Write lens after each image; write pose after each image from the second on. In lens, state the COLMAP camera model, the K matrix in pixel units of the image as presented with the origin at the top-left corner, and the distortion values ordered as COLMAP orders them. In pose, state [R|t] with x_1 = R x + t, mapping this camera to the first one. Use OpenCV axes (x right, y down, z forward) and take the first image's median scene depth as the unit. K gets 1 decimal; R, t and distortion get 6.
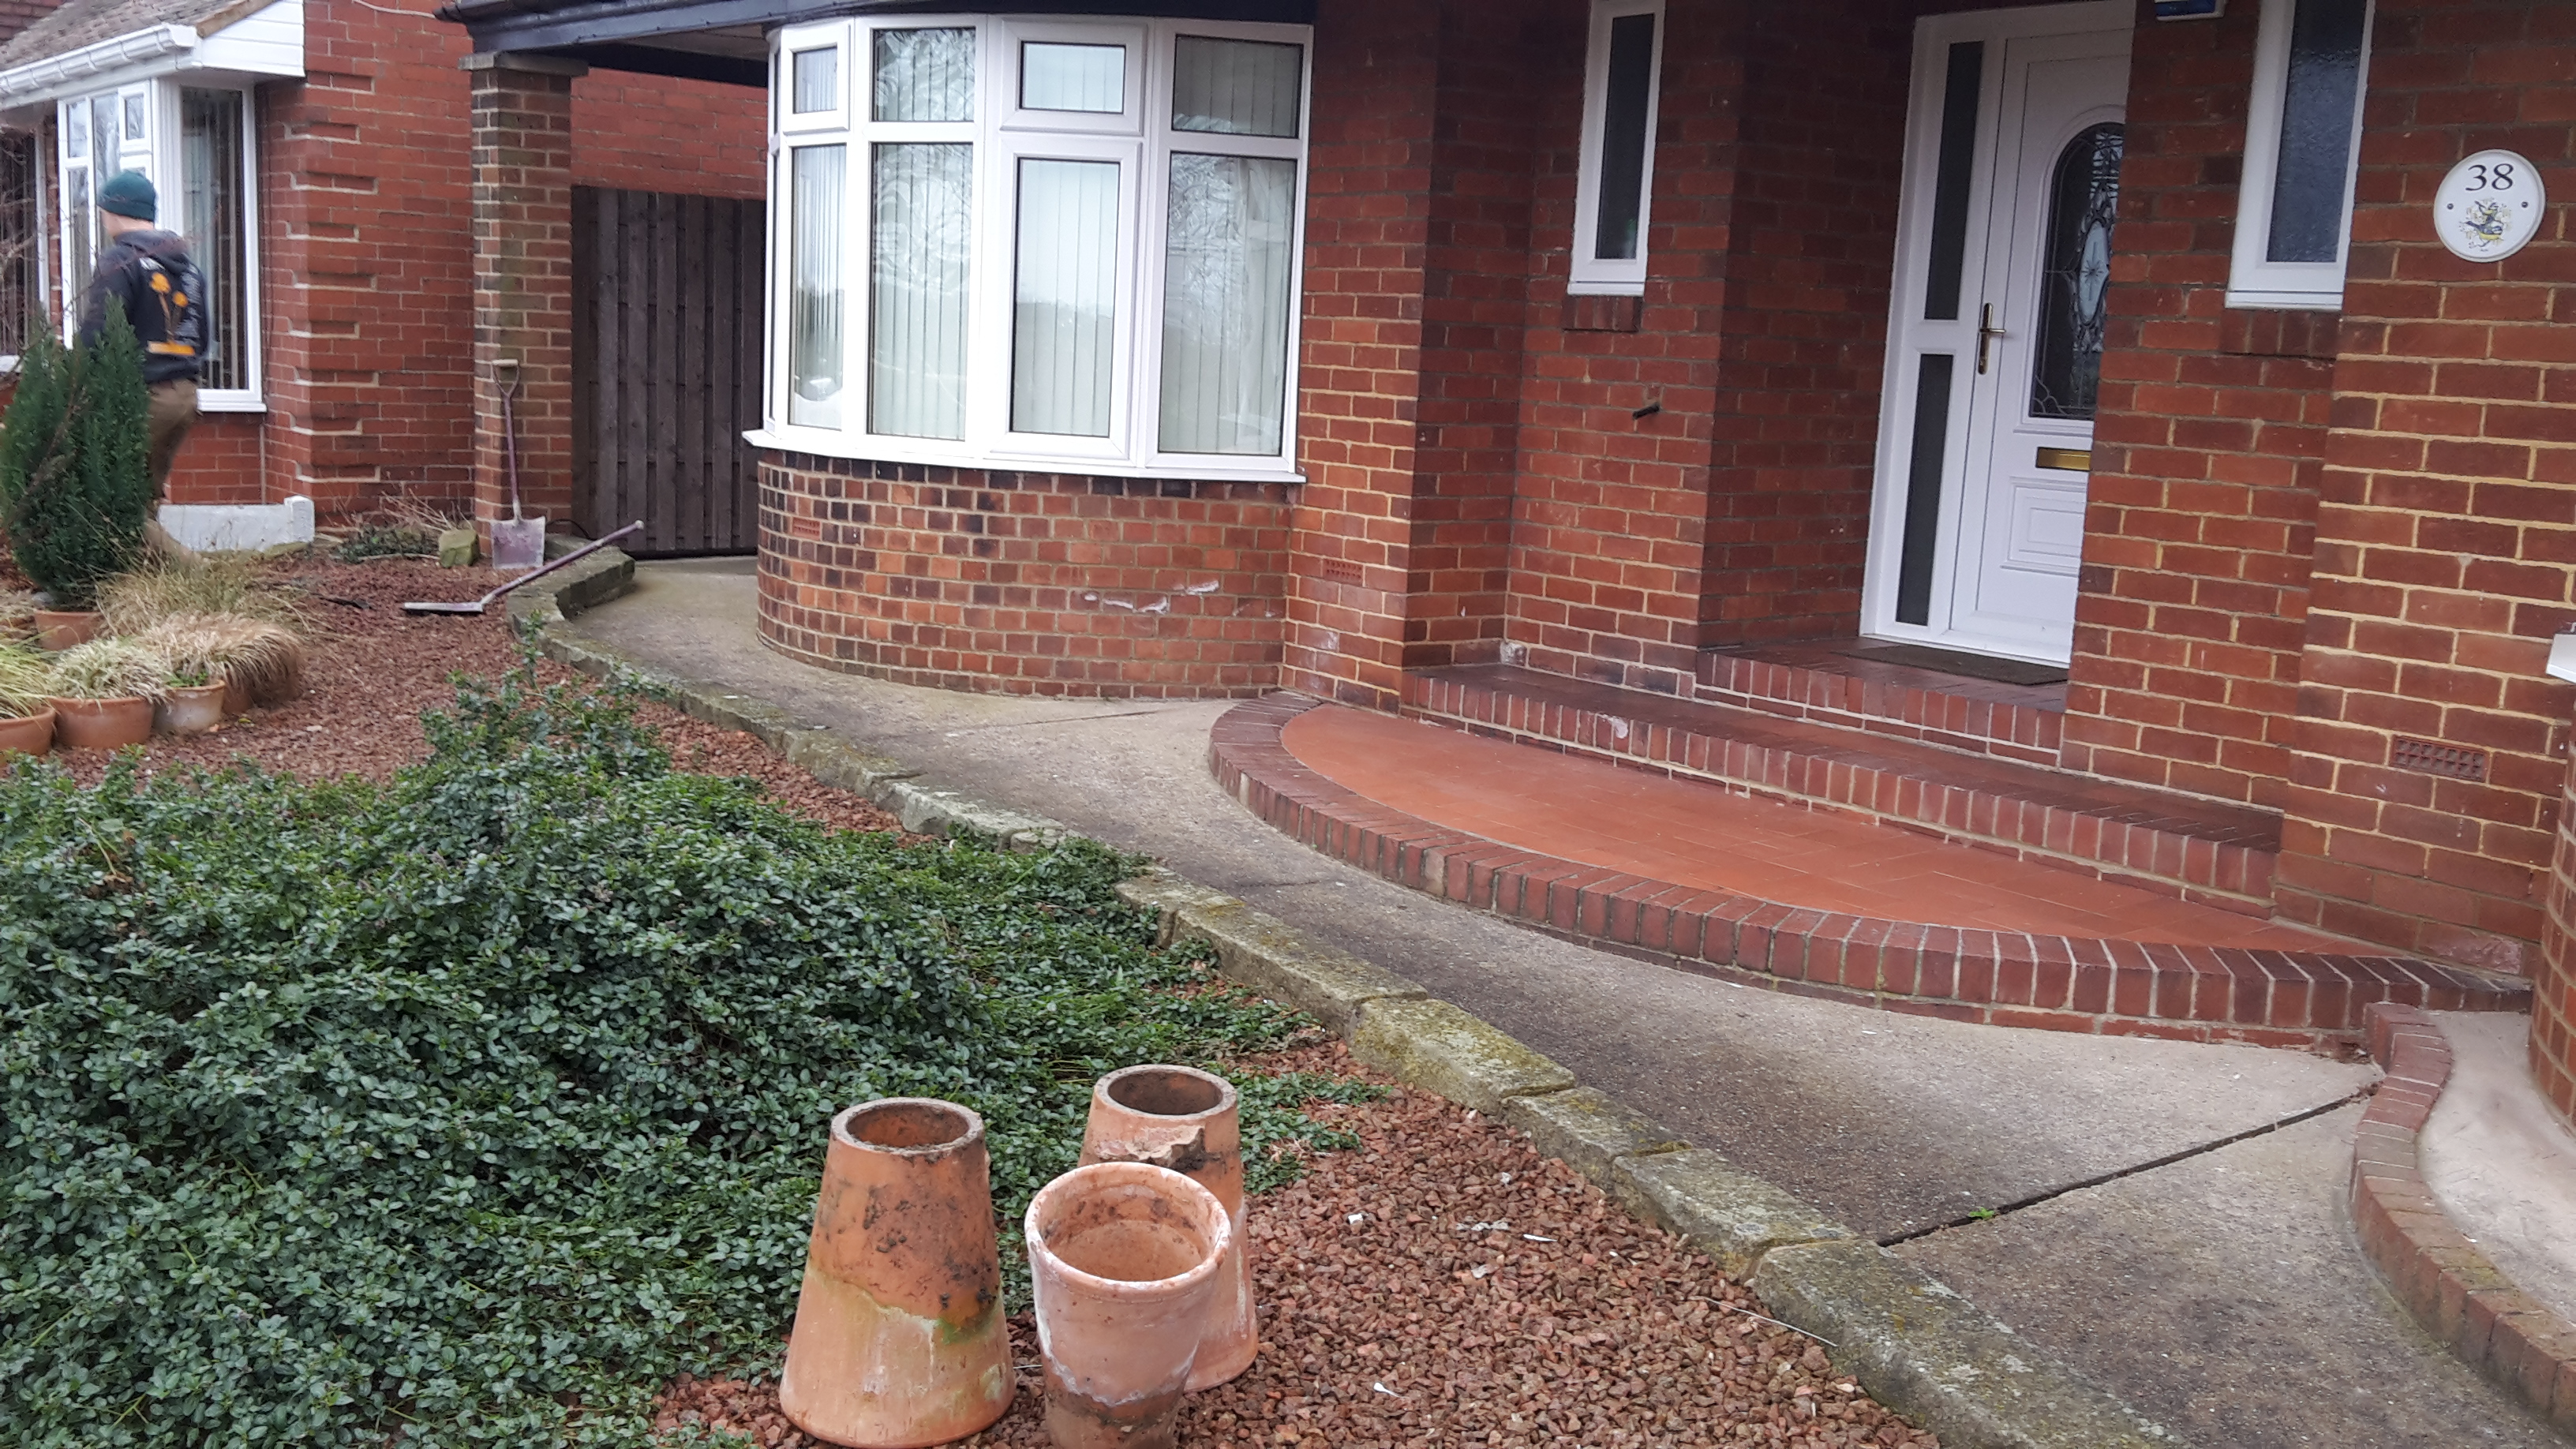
lens RADIAL K [[2362.5, 0, 1261.7], [0, 2362.5, 716.0], [0, 0, 1]] dist [0.085482, -0.194363]
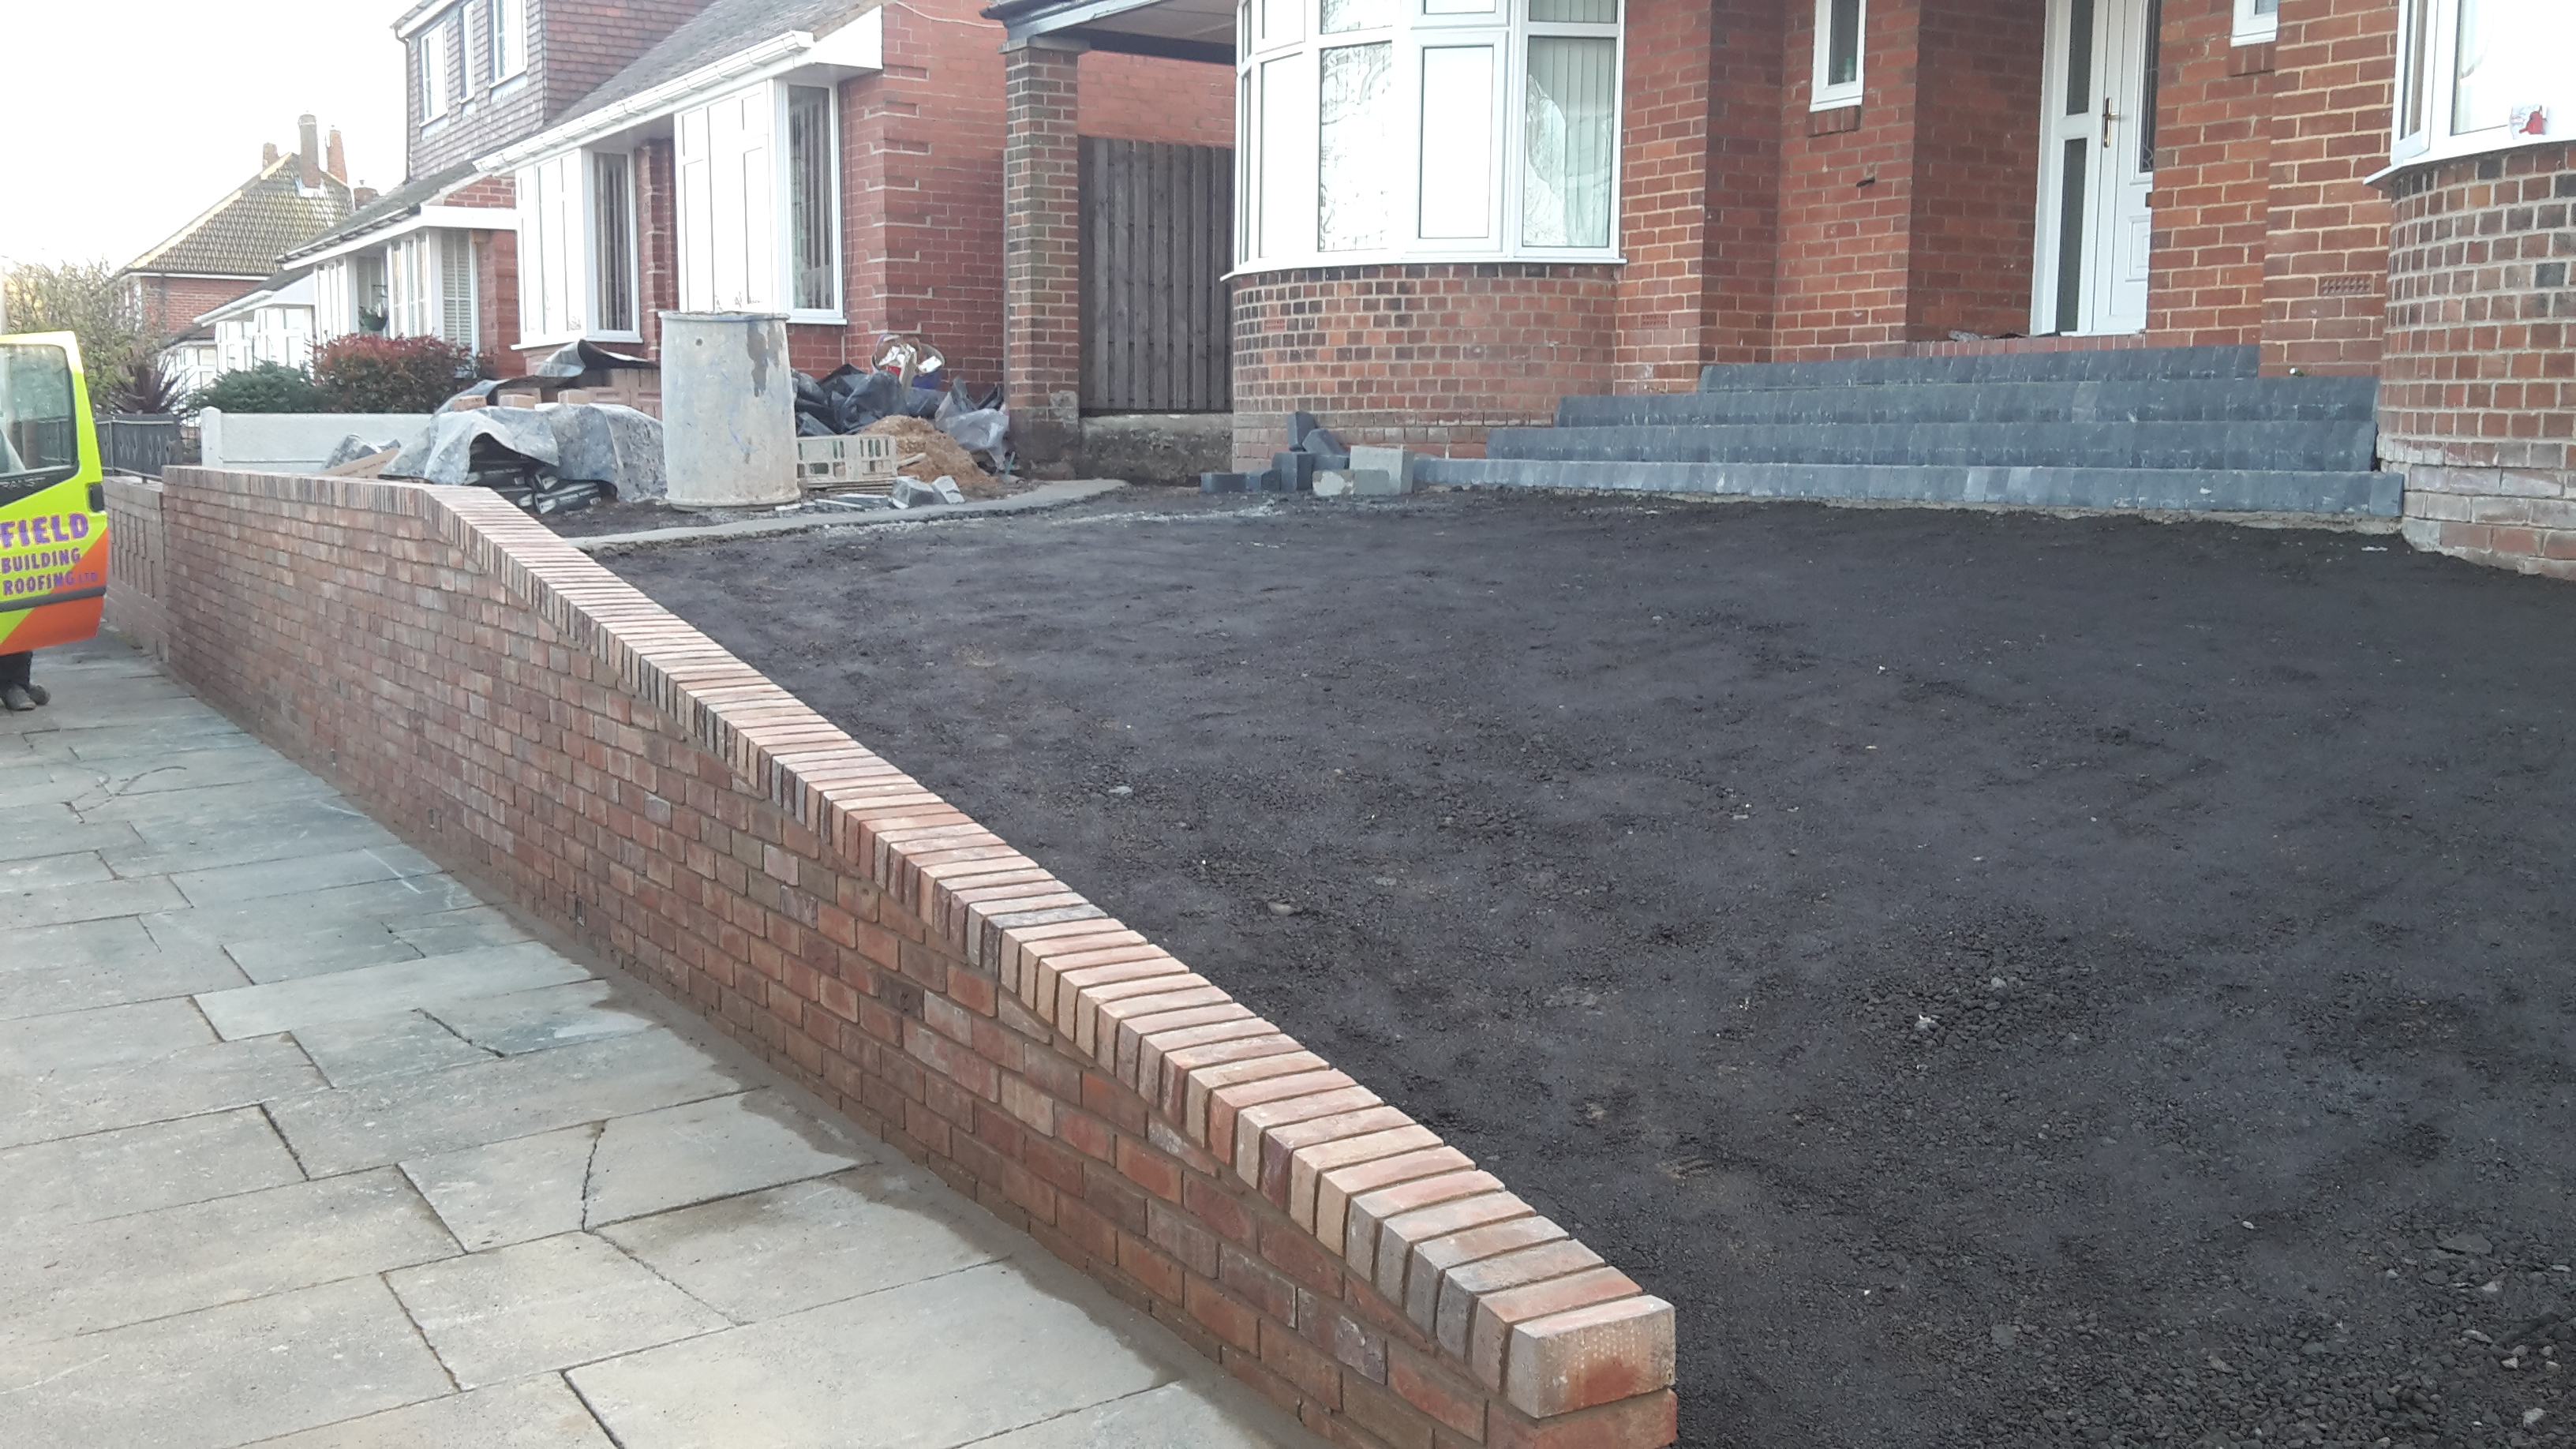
lens RADIAL K [[2362.5, 0, 1257.7], [0, 2362.5, 724.2], [0, 0, 1]] dist [0.085482, -0.194363]
pose [[0.991035, -0.021651, -0.131840, -0.019898], [0.016364, 0.999023, -0.041055, 0.237478], [0.132600, 0.038530, 0.990420, -0.443002]]
